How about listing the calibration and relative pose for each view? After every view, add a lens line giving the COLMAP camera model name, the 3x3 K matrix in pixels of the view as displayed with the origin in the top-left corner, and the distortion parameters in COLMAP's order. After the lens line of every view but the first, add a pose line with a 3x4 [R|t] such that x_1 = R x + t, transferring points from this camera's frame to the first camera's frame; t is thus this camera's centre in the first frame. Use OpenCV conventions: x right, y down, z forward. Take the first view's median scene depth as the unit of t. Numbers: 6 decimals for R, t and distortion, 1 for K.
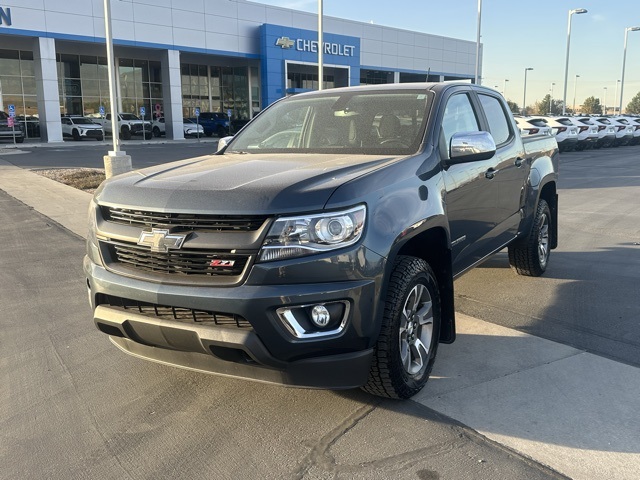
lens RADIAL K [[617.6, 0, 322.8], [0, 617.6, 238.0], [0, 0, 1]] dist [0.166405, -0.321198]
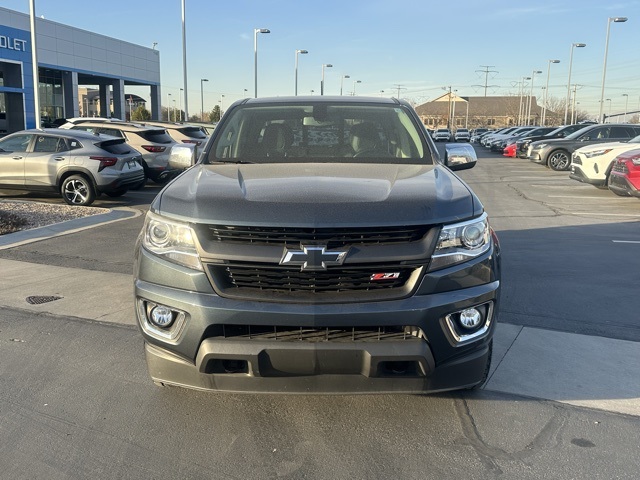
lens RADIAL K [[617.6, 0, 322.8], [0, 617.6, 238.0], [0, 0, 1]] dist [0.166405, -0.321198]
pose [[0.873294, -0.059648, 0.483529, -0.670572], [0.064741, 0.997883, 0.006170, -0.029683], [-0.482873, 0.025916, 0.875307, 0.178870]]
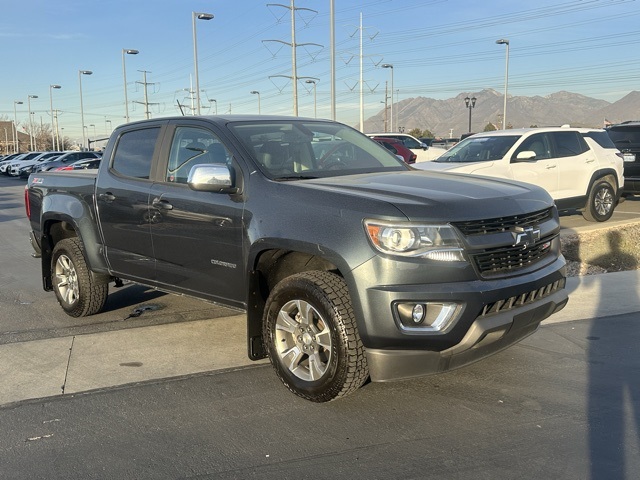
lens RADIAL K [[617.6, 0, 322.8], [0, 617.6, 238.0], [0, 0, 1]] dist [0.166405, -0.321198]
pose [[0.272478, -0.121745, 0.954428, -1.462068], [0.189871, 0.979260, 0.070707, -0.148930], [-0.943241, 0.161953, 0.289943, 0.990824]]
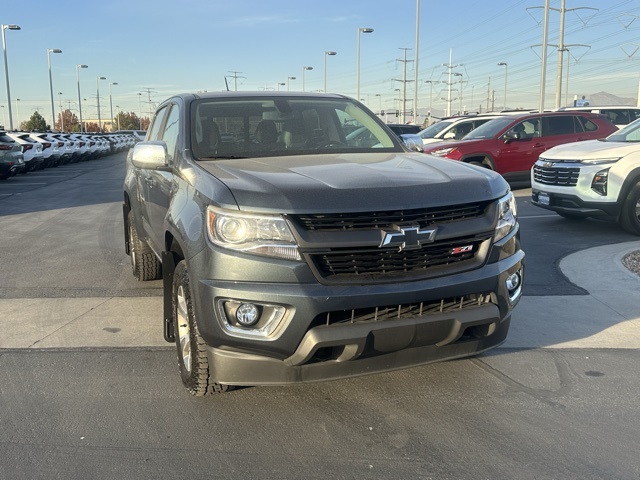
lens RADIAL K [[617.6, 0, 322.8], [0, 617.6, 238.0], [0, 0, 1]] dist [0.166405, -0.321198]
pose [[0.628571, -0.123302, 0.767916, -1.062982], [0.145299, 0.988587, 0.039801, -0.052917], [-0.764059, 0.086560, 0.639313, 0.463304]]
